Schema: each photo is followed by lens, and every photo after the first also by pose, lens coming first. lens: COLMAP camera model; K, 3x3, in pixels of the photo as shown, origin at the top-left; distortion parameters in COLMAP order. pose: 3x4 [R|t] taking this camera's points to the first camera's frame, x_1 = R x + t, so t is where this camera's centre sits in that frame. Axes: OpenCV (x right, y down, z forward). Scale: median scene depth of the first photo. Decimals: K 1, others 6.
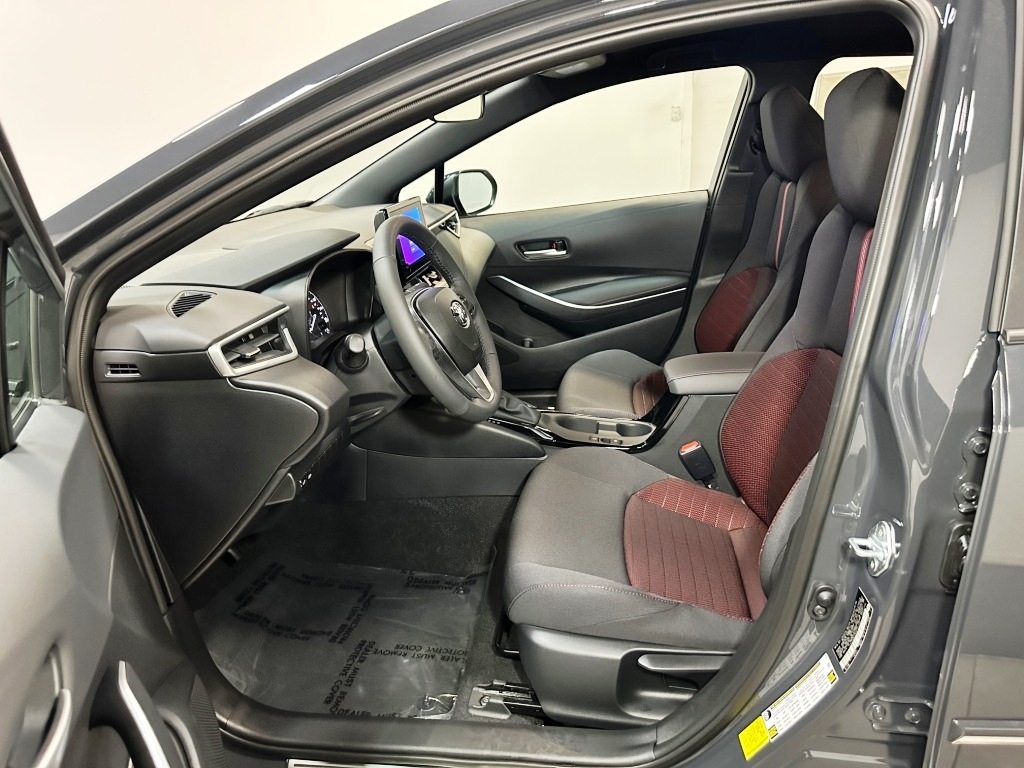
lens RADIAL K [[713.4, 0, 512.0], [0, 713.4, 384.0], [0, 0, 1]] dist [0.061626, -0.137010]
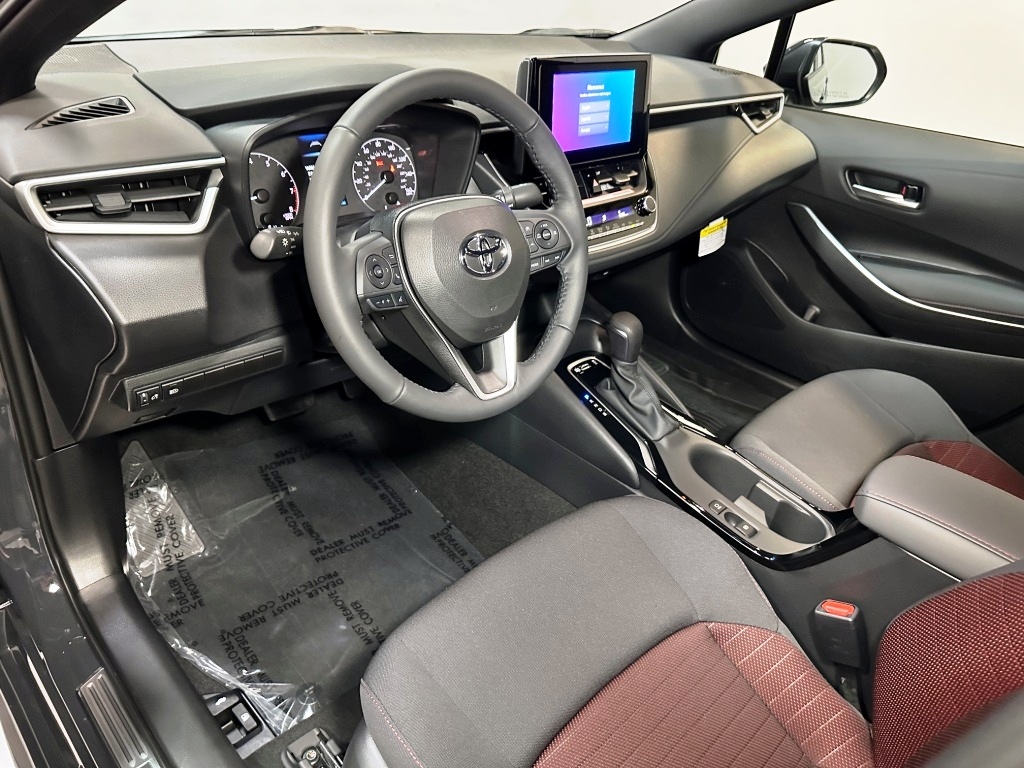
lens RADIAL K [[713.4, 0, 512.0], [0, 713.4, 384.0], [0, 0, 1]] dist [0.061626, -0.137010]
pose [[0.774344, 0.444719, -0.450129, 0.213211], [-0.345807, 0.893161, 0.287544, -0.142121], [0.529914, -0.067000, 0.845401, 0.369307]]
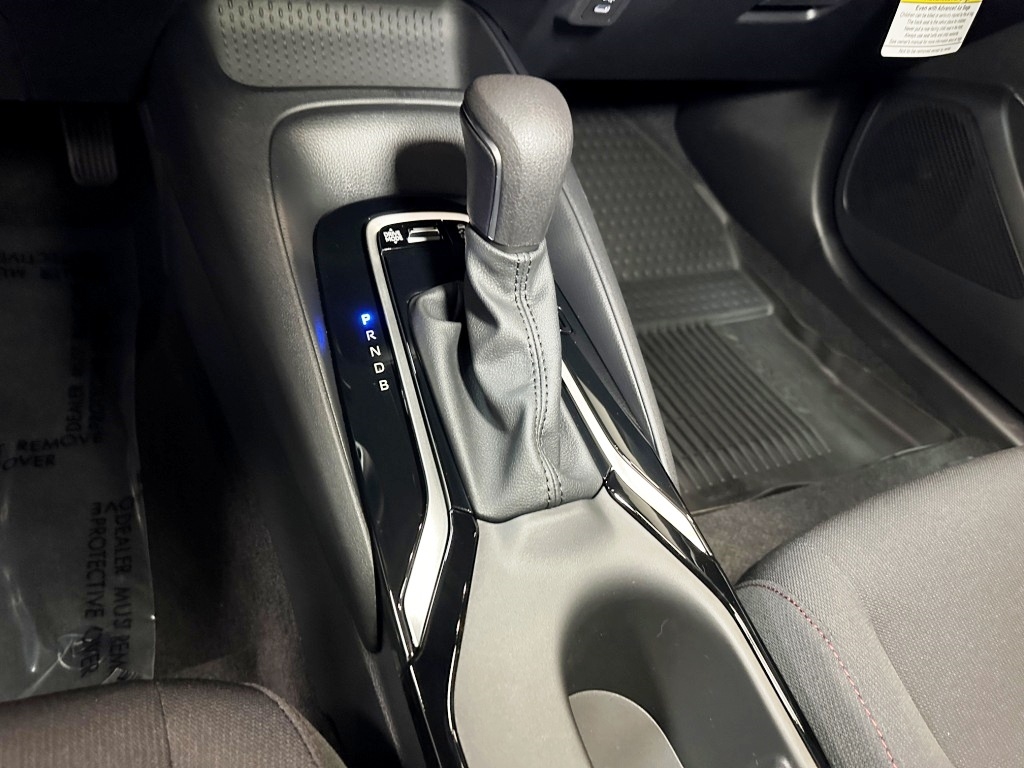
lens RADIAL K [[713.4, 0, 512.0], [0, 713.4, 384.0], [0, 0, 1]] dist [0.061626, -0.137010]
pose [[0.507253, 0.714539, -0.481797, 0.110593], [-0.499848, 0.699355, 0.510935, -0.082423], [0.702030, -0.018349, 0.711911, 0.880765]]
